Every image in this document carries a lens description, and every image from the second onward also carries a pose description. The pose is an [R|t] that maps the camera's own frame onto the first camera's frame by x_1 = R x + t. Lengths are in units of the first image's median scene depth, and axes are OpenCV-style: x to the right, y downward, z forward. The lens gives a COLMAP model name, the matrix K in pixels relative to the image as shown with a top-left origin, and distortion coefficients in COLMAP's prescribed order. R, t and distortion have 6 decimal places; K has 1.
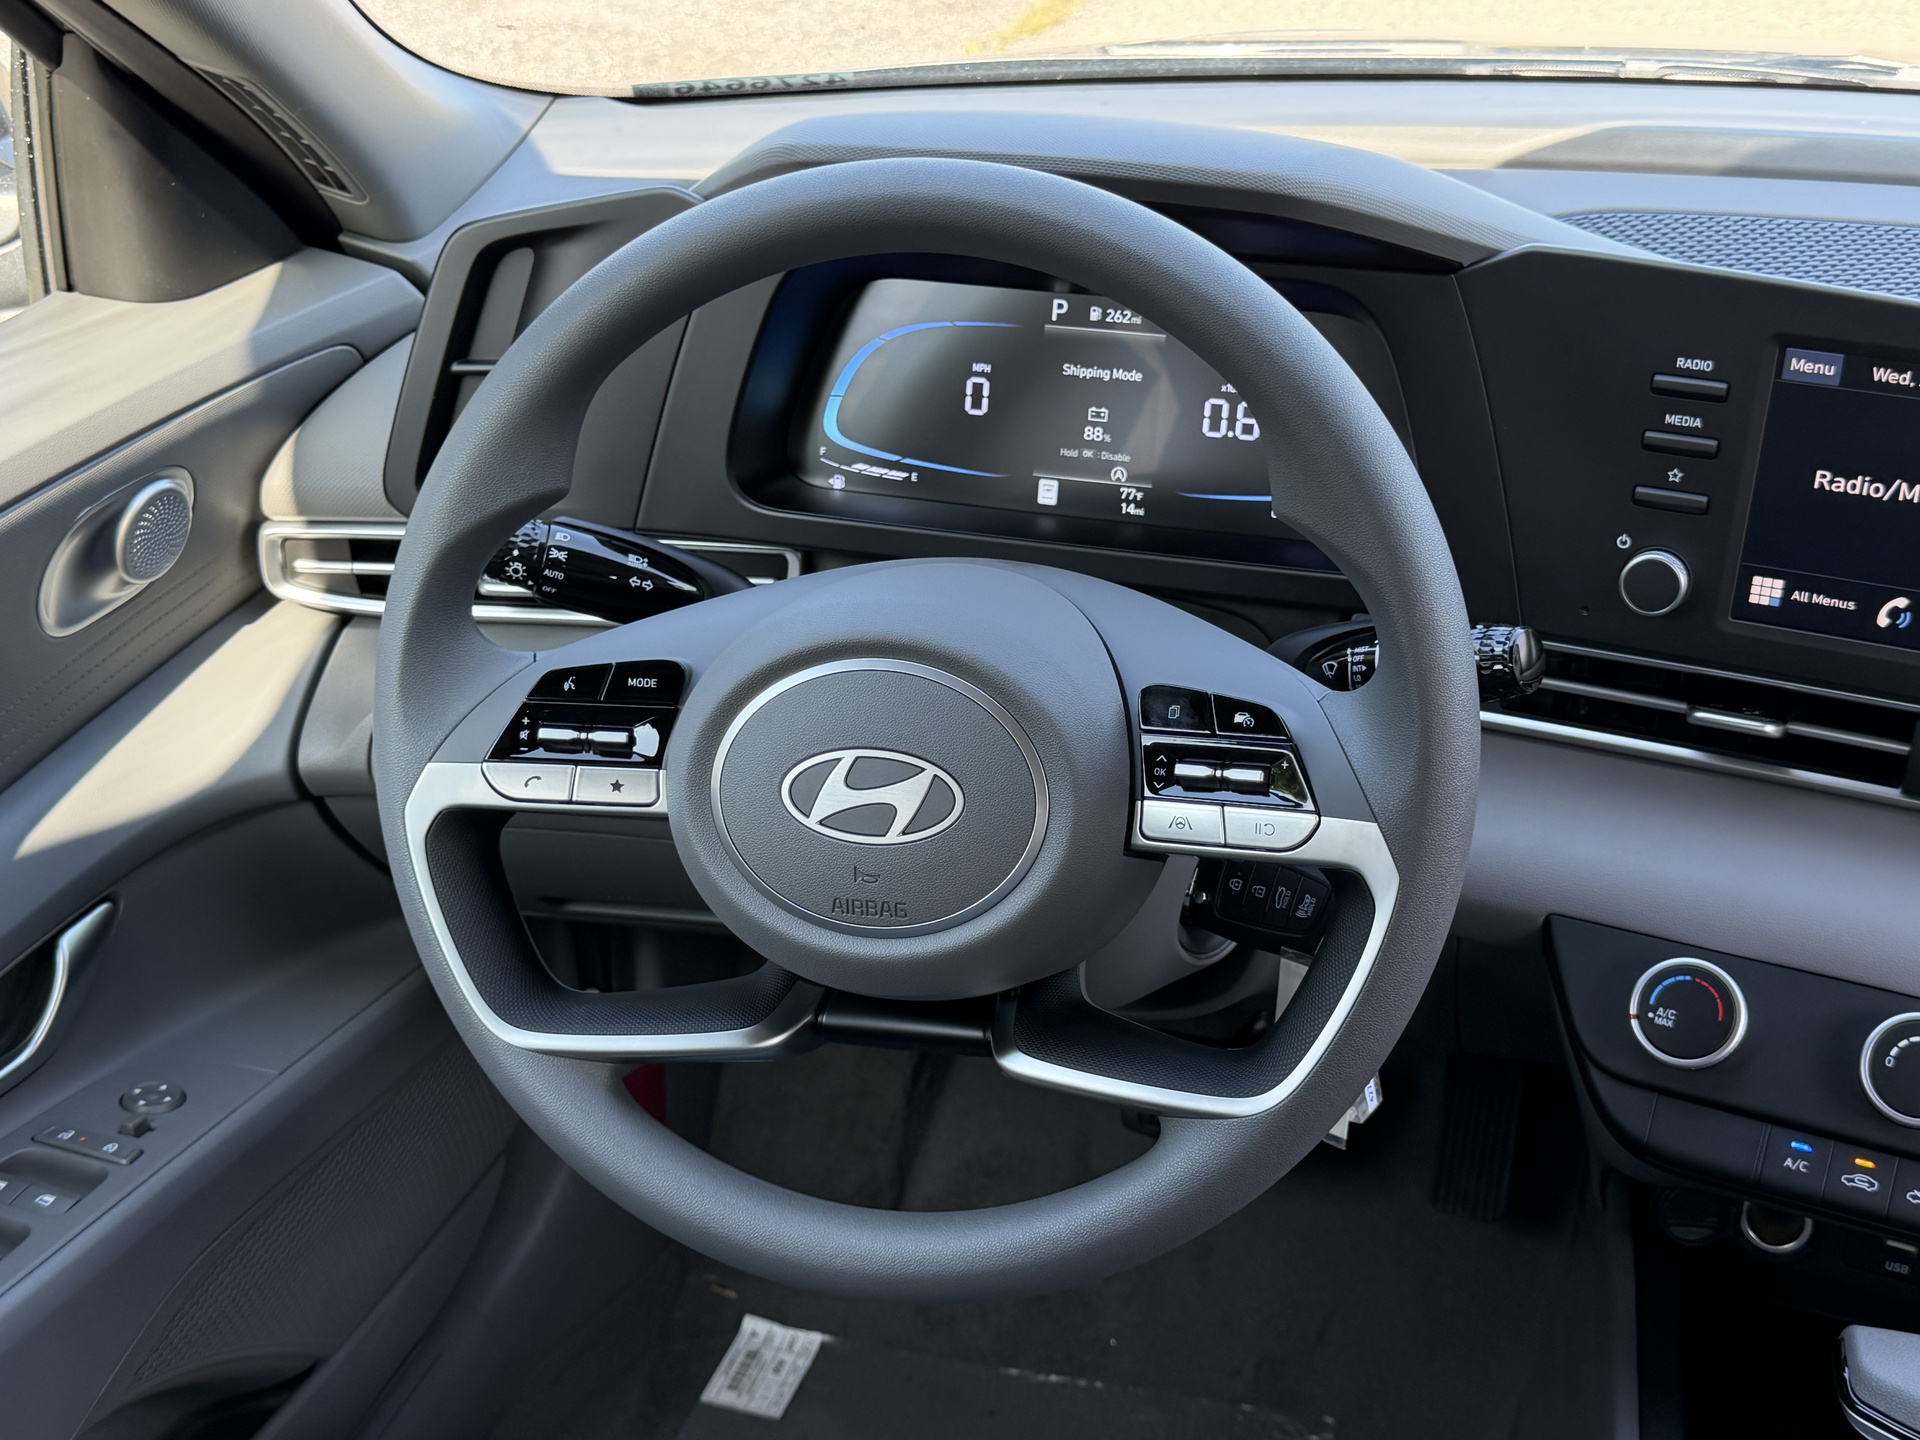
lens RADIAL K [[2348.2, 0, 968.5], [0, 2348.2, 751.4], [0, 0, 1]] dist [0.082192, 0.000000]
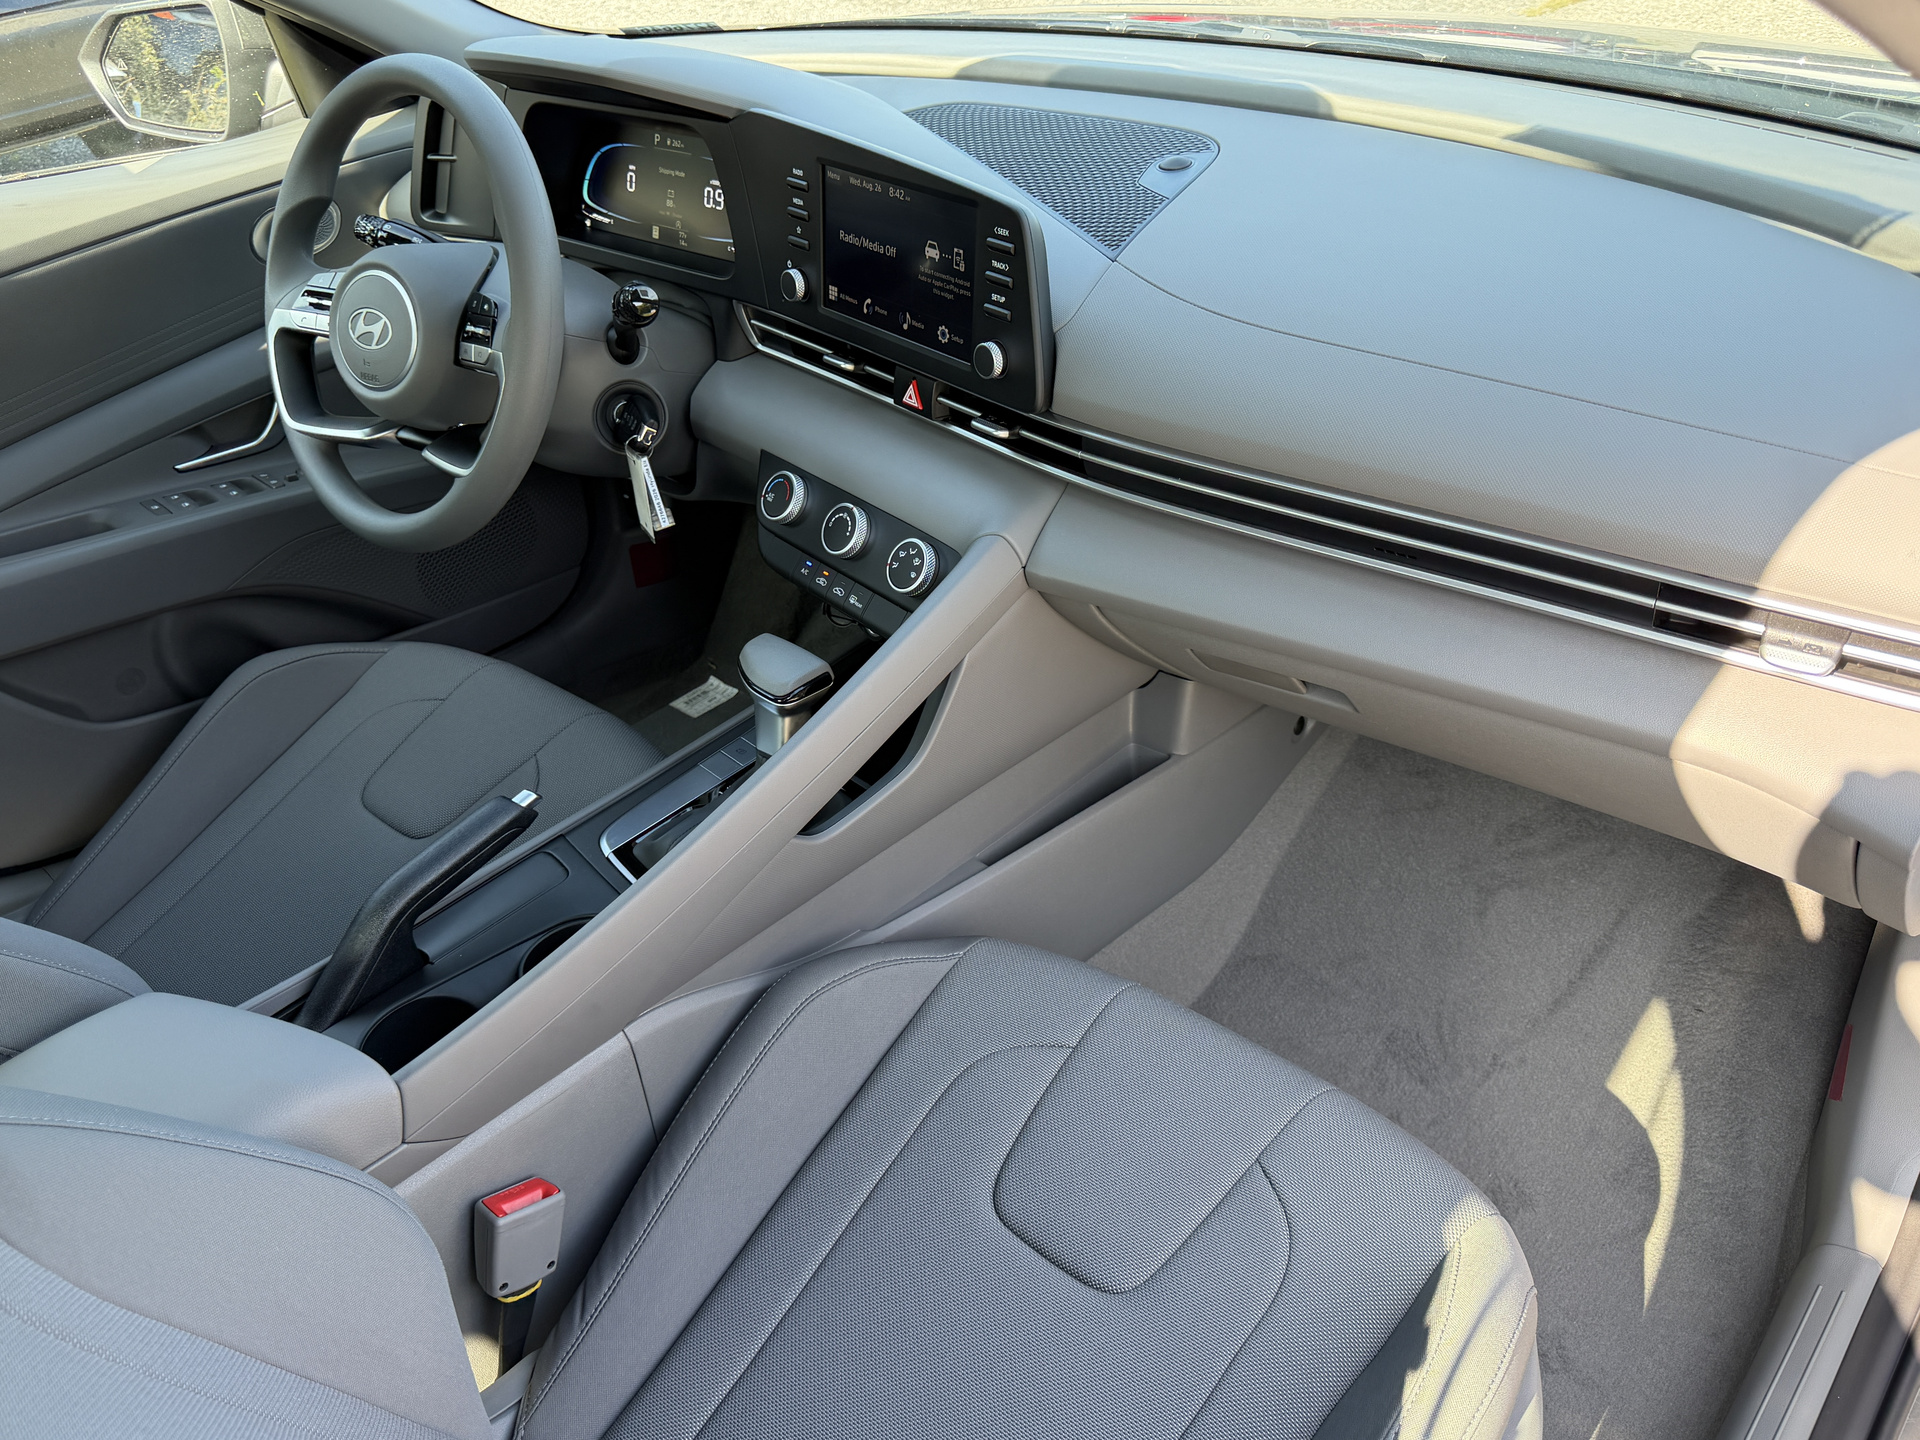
lens RADIAL K [[1547.7, 0, 948.1], [0, 1547.7, 737.0], [0, 0, 1]] dist [0.061365, -0.034252]
pose [[0.904054, 0.187687, -0.384006, 1.005350], [-0.131993, 0.977112, 0.166826, 0.069453], [0.406528, -0.100133, 0.908135, -0.213173]]
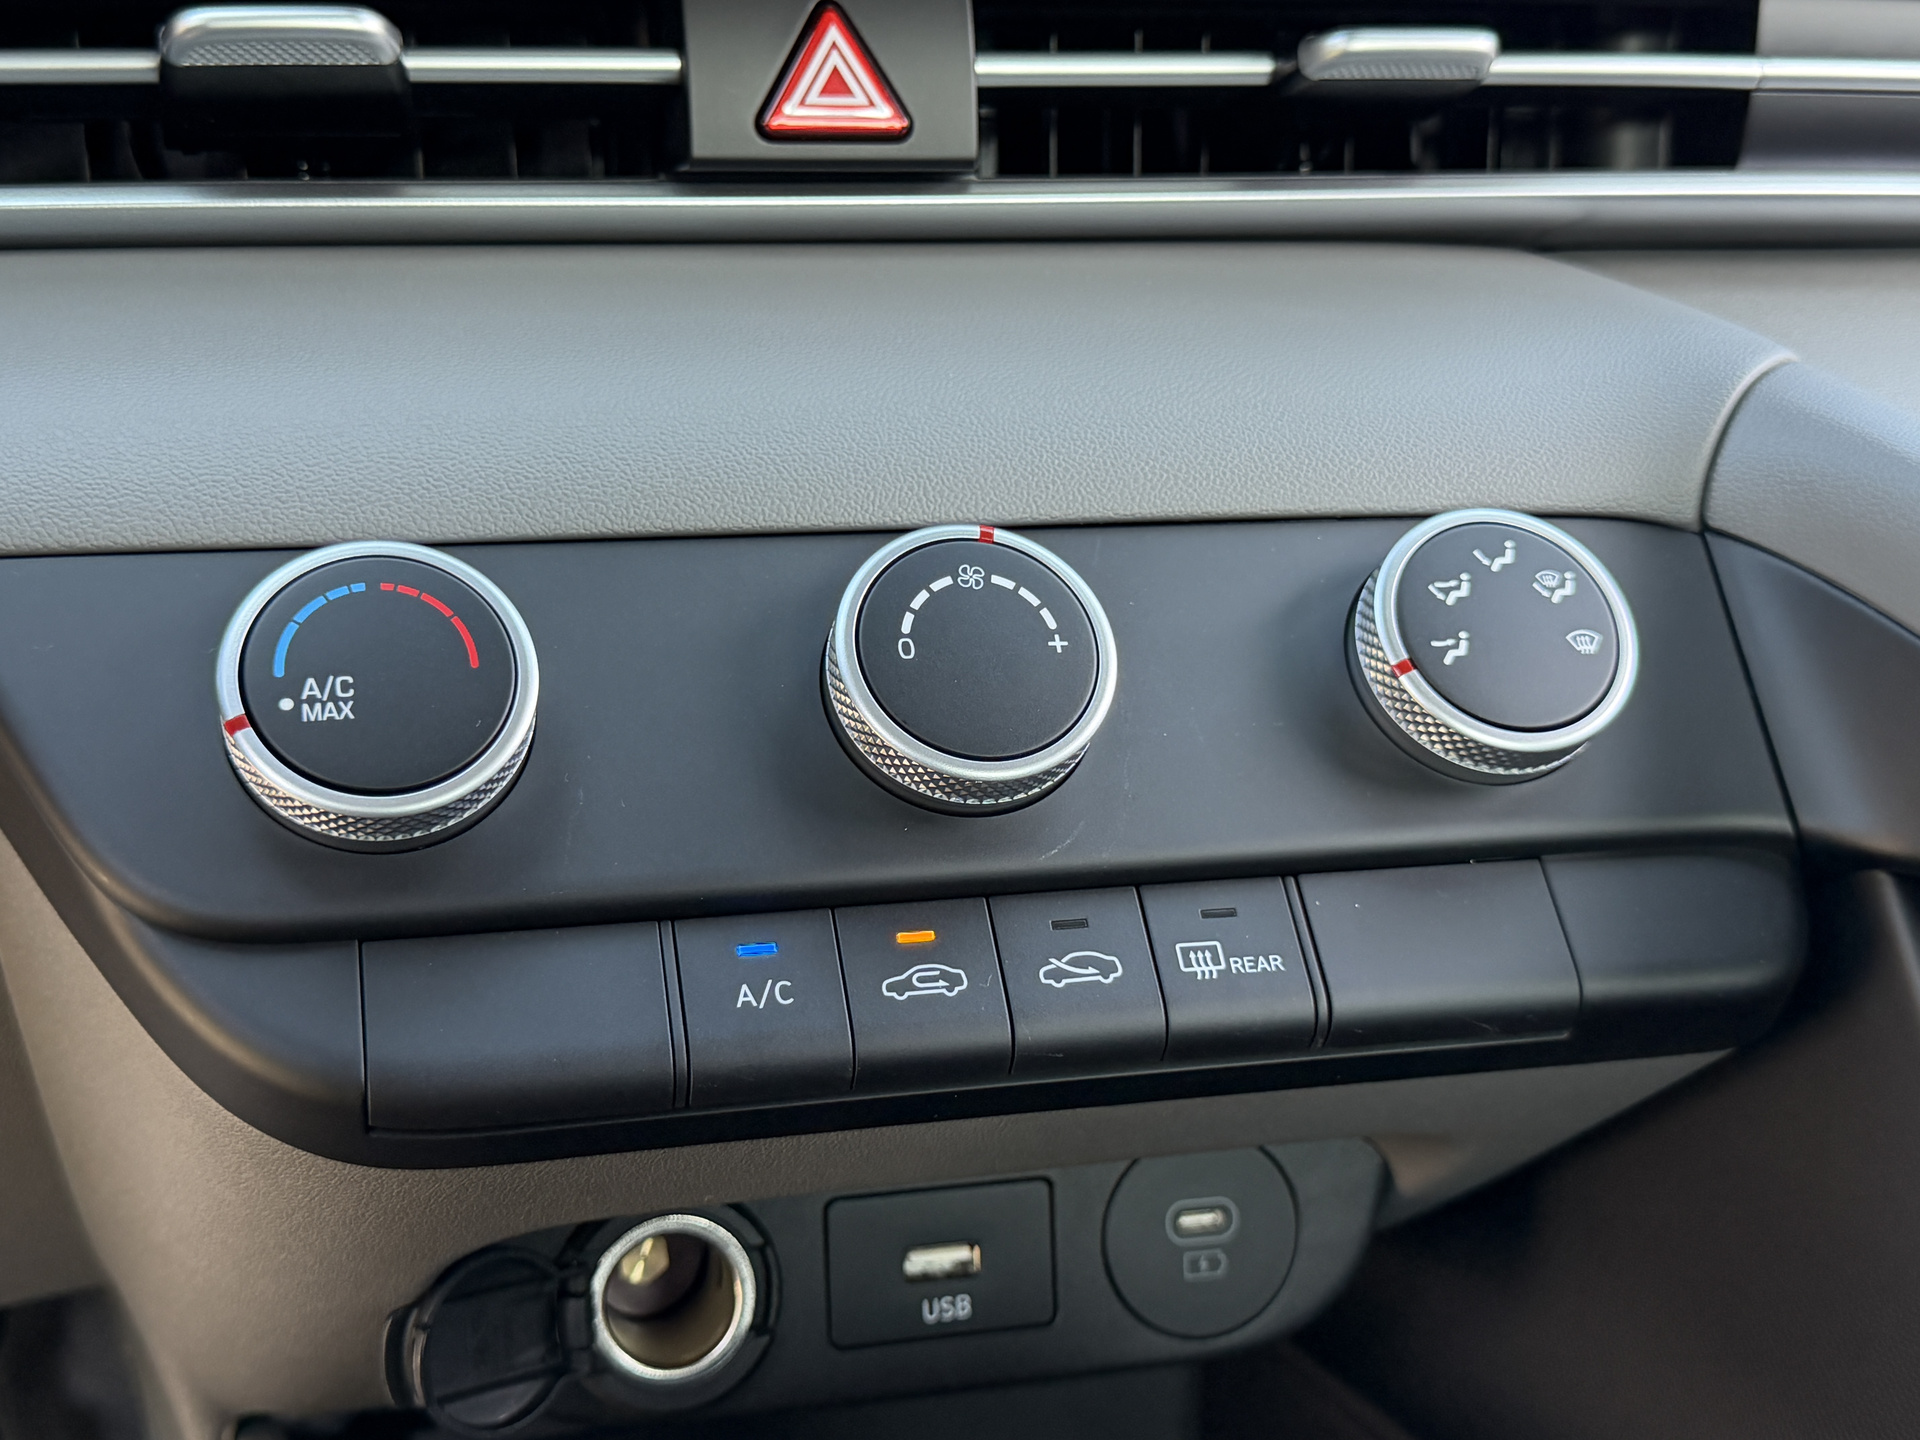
lens RADIAL K [[2304.6, 0, 932.7], [0, 2304.6, 740.1], [0, 0, 1]] dist [0.099182, 0.000000]
pose [[0.770375, -0.141281, 0.621741, 0.150243], [0.300807, 0.940330, -0.159042, 0.197780], [-0.562172, 0.309546, 0.766906, 0.689762]]
